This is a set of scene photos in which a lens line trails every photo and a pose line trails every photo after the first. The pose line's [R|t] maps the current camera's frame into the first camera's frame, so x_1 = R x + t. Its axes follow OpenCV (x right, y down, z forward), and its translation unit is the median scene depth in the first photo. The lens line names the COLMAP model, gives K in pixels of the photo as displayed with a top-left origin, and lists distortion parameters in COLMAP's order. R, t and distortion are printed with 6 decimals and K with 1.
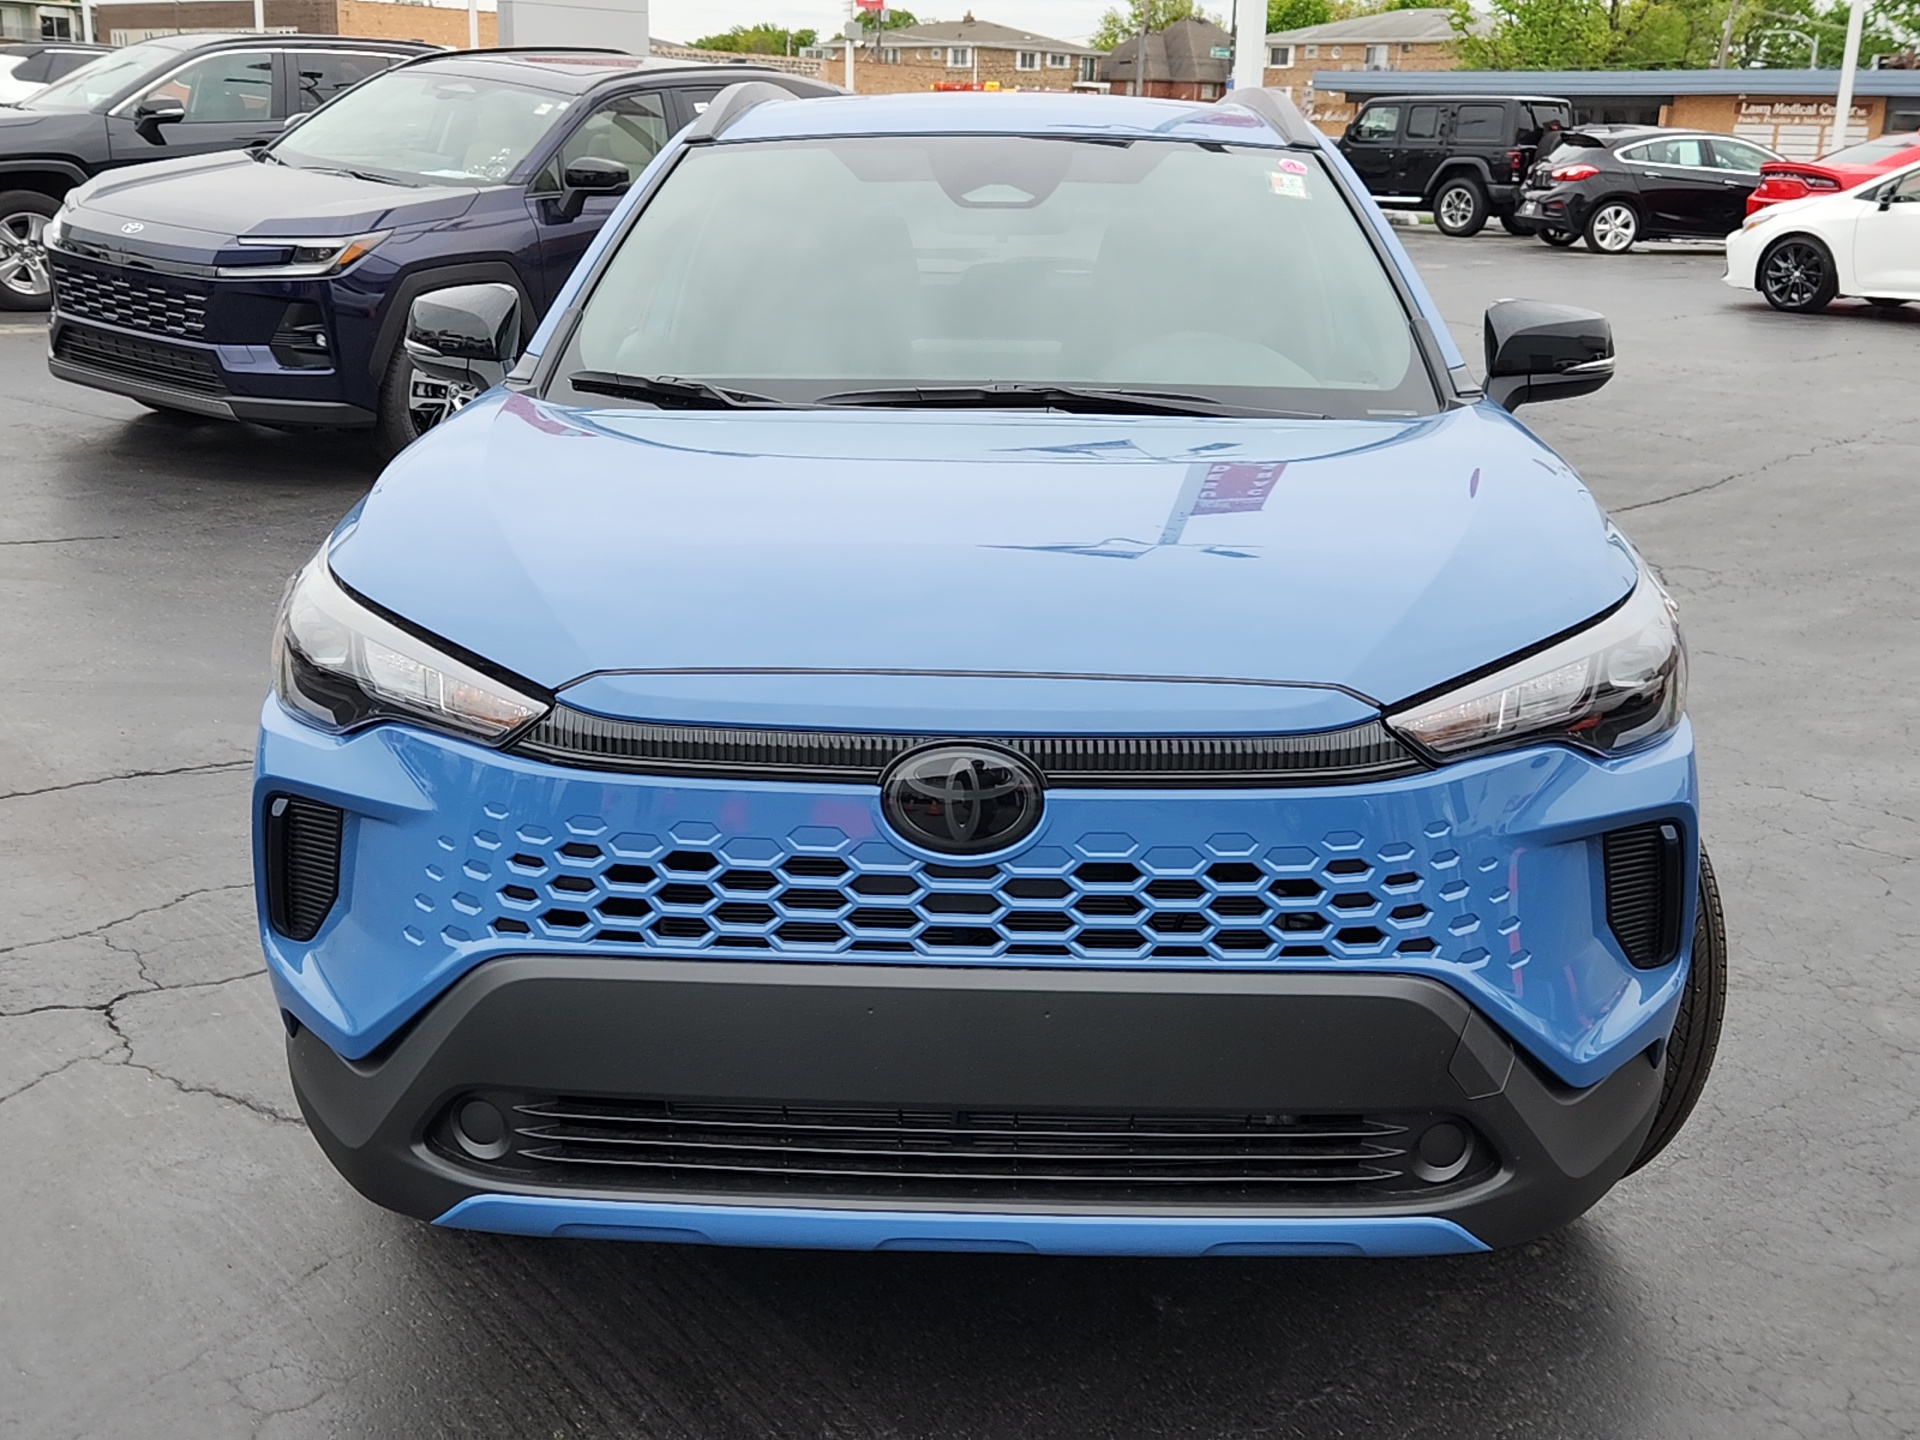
lens RADIAL K [[1997.3, 0, 960.0], [0, 1997.3, 720.0], [0, 0, 1]] dist [0.119520, -0.175004]
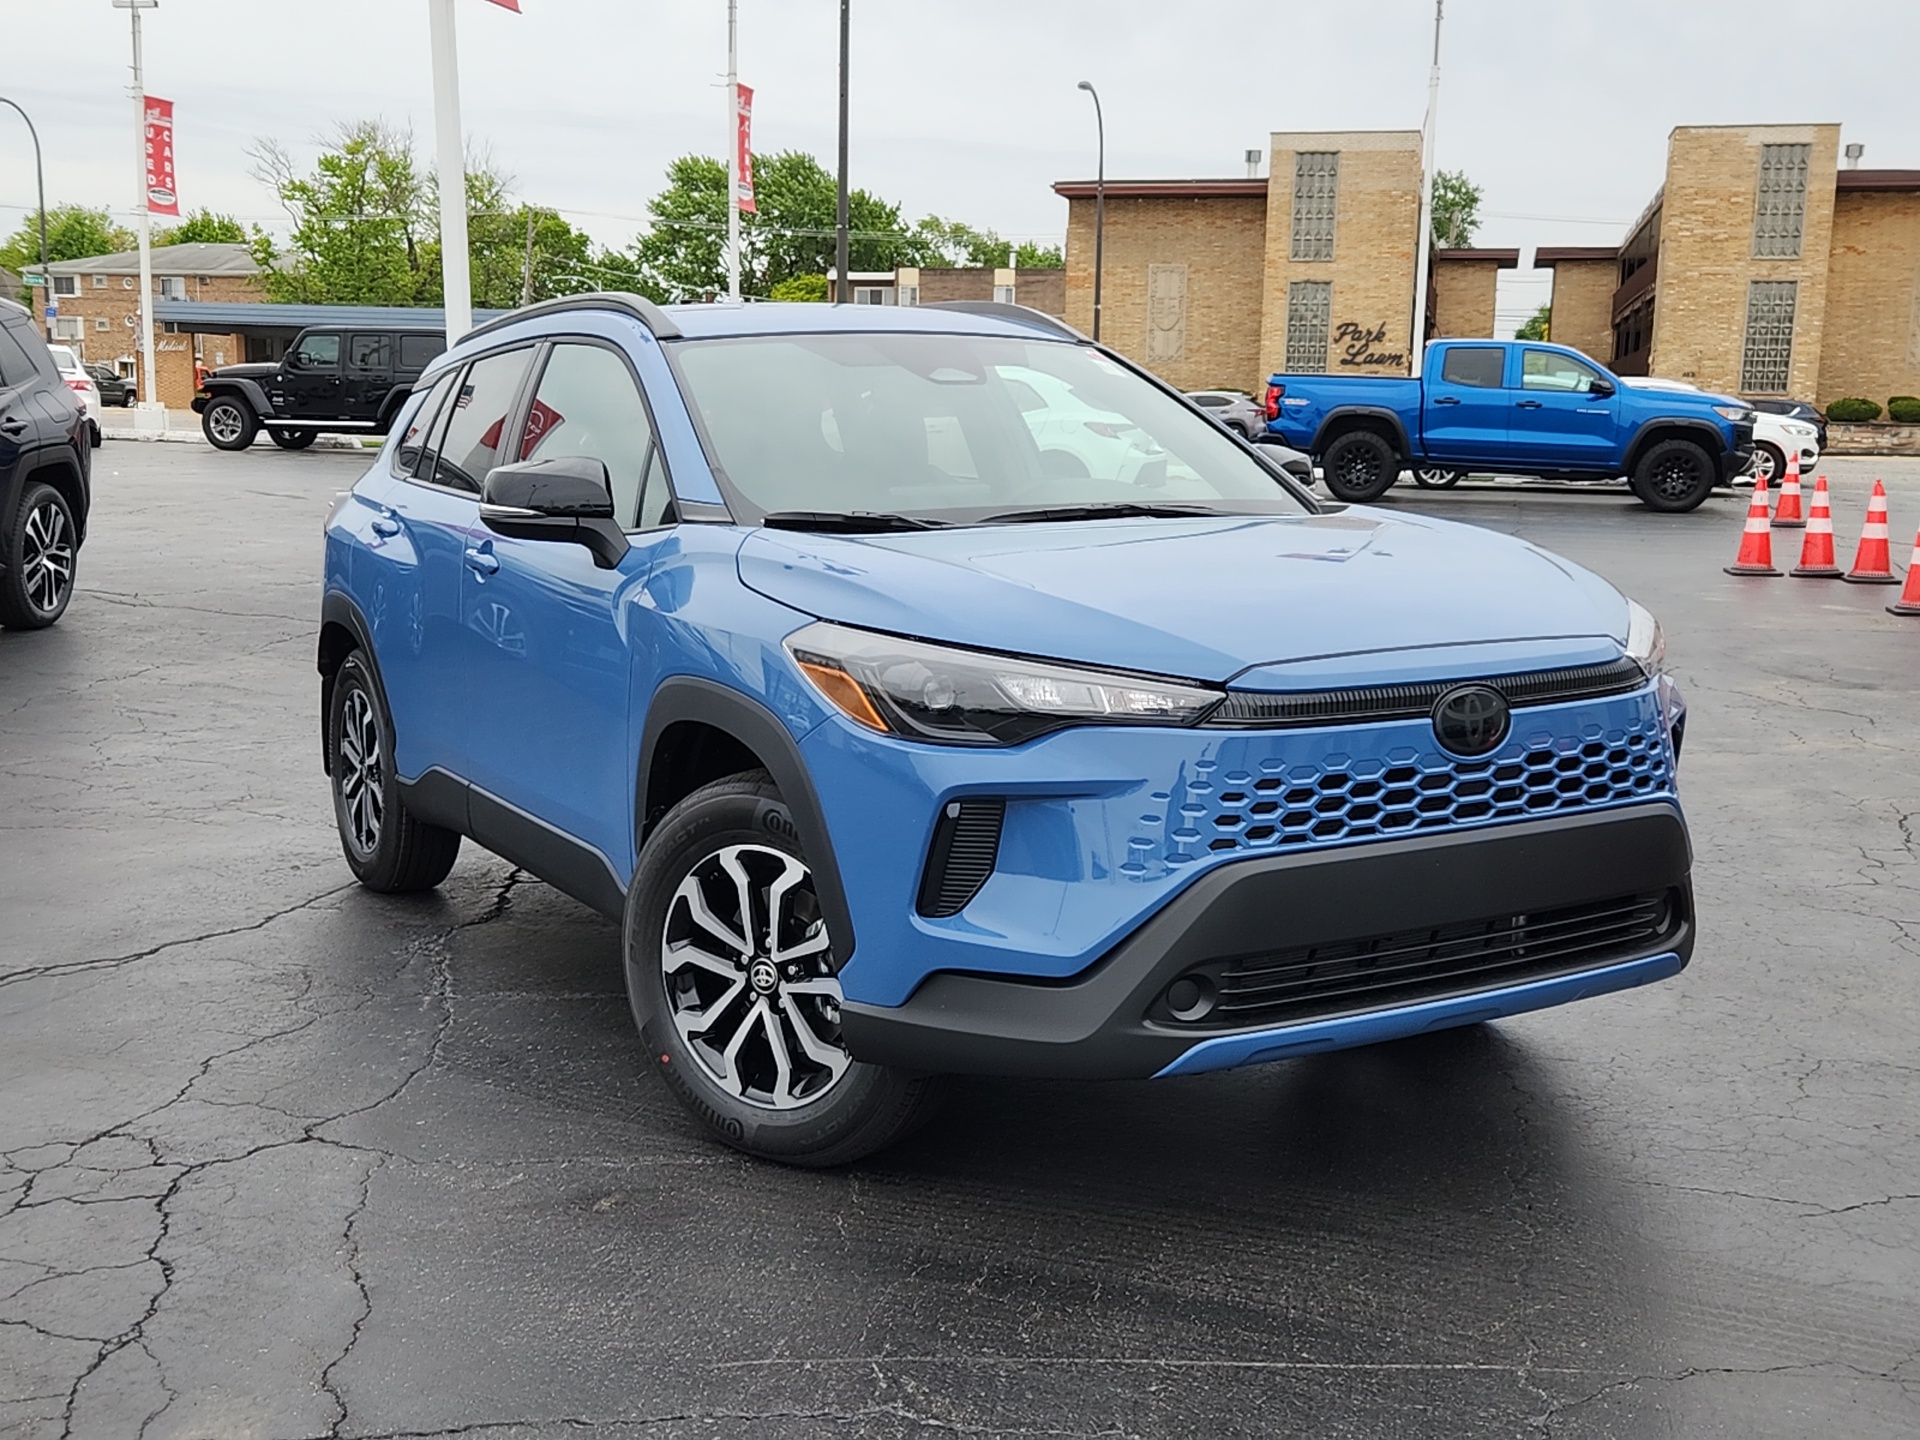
lens RADIAL K [[1997.3, 0, 960.0], [0, 1997.3, 720.0], [0, 0, 1]] dist [0.119520, -0.175004]
pose [[0.851434, -0.096050, 0.515591, -1.140512], [0.151128, 0.986320, -0.065826, 0.081006], [-0.502215, 0.133967, 0.854303, -0.160201]]
